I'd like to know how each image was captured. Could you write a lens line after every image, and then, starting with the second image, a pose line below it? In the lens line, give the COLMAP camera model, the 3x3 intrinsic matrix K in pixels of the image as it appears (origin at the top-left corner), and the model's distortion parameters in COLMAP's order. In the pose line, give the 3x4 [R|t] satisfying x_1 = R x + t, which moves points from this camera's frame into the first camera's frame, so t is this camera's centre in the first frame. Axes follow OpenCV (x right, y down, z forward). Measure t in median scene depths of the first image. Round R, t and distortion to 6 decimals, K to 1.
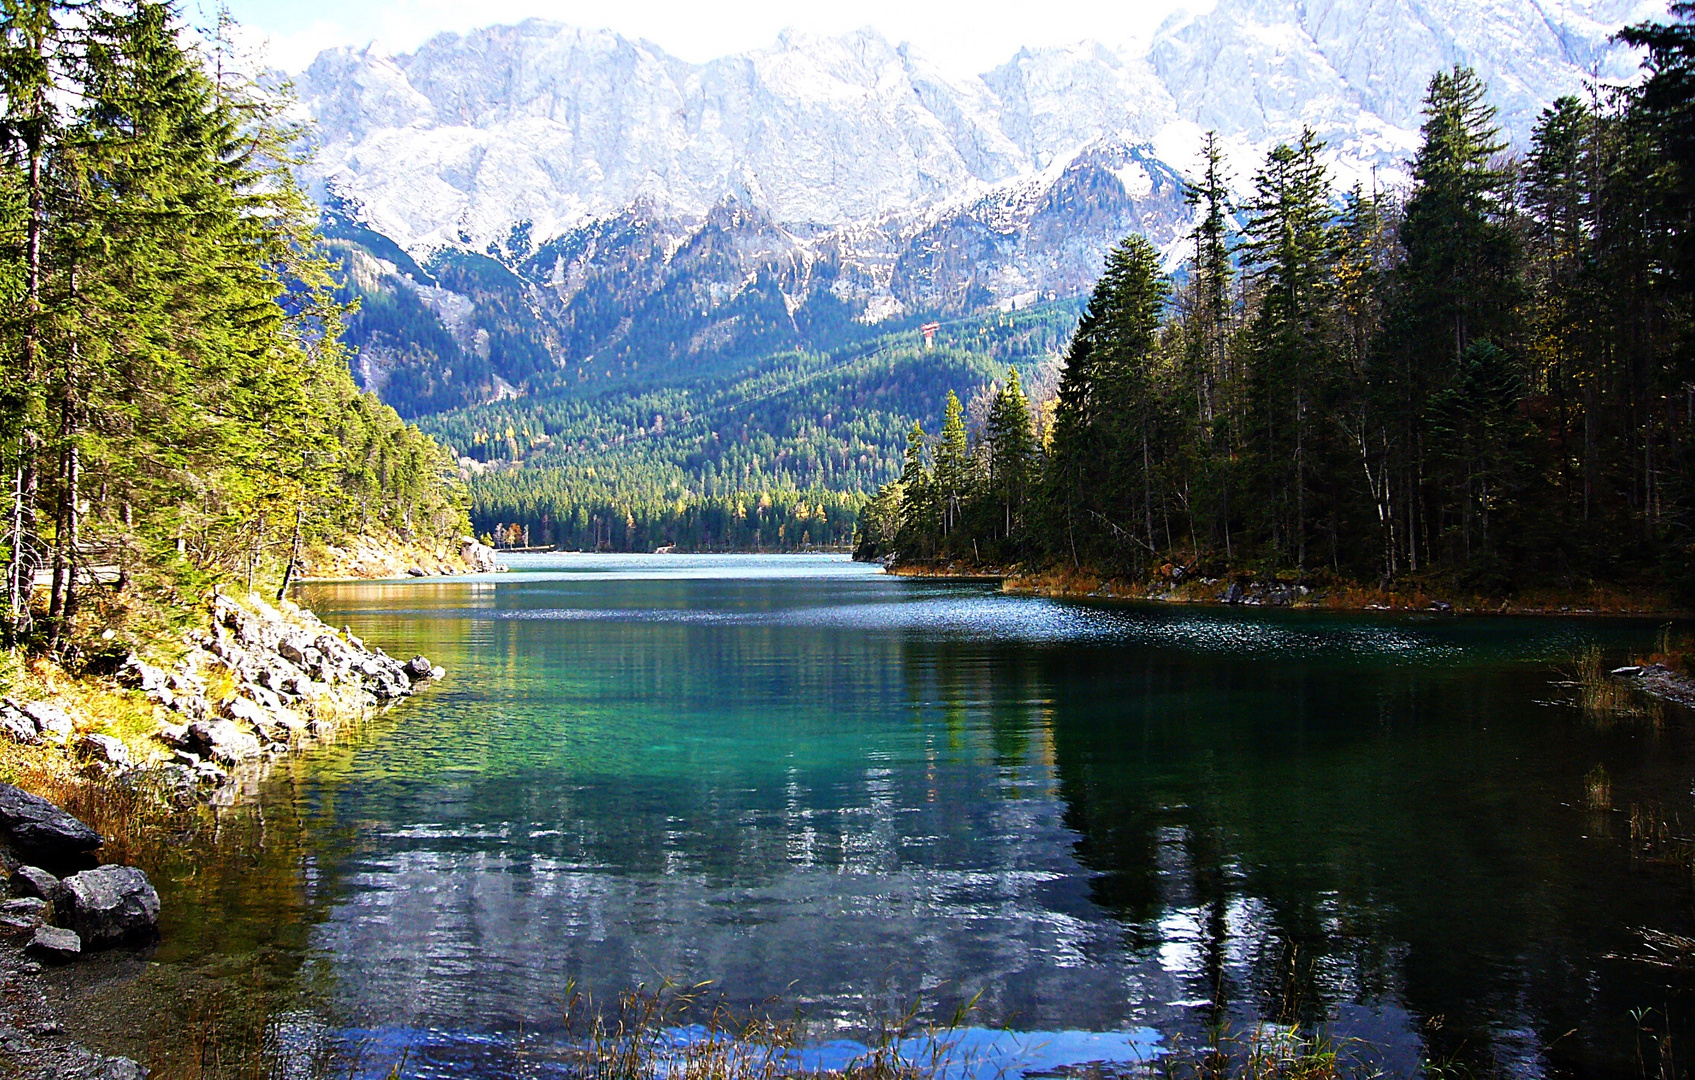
lens RADIAL K [[1393.7, 0, 834.2], [0, 1393.7, 527.3], [0, 0, 1]] dist [-0.073215, 0.039445]
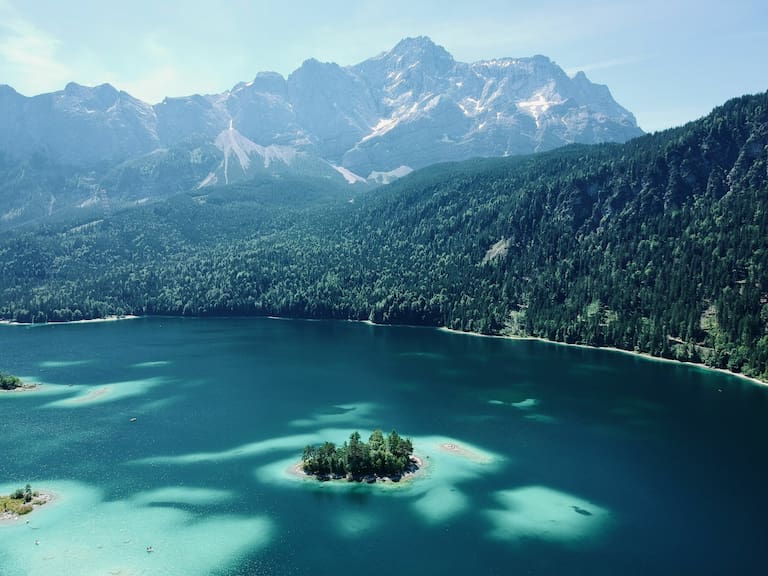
lens RADIAL K [[562.8, 0, 371.2], [0, 562.8, 300.8], [0, 0, 1]] dist [0.009898, -0.028456]
pose [[0.960983, -0.025686, 0.275412, 0.213945], [0.006638, 0.997534, 0.069872, -0.033307], [-0.276527, -0.065318, 0.958784, -0.175880]]
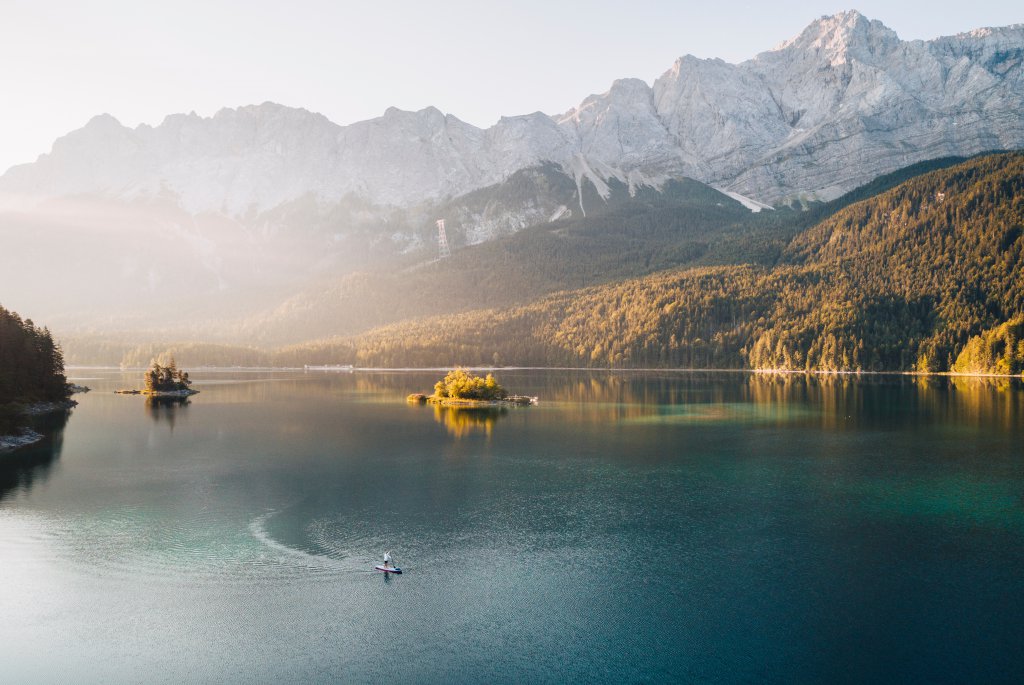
lens RADIAL K [[724.2, 0, 508.5], [0, 724.2, 340.3], [0, 0, 1]] dist [-0.000547, 0.001131]
pose [[0.999974, 0.001156, -0.007097, 0.159607], [-0.001221, 0.999957, -0.009216, -0.004217], [0.007086, 0.009224, 0.999932, -0.084512]]
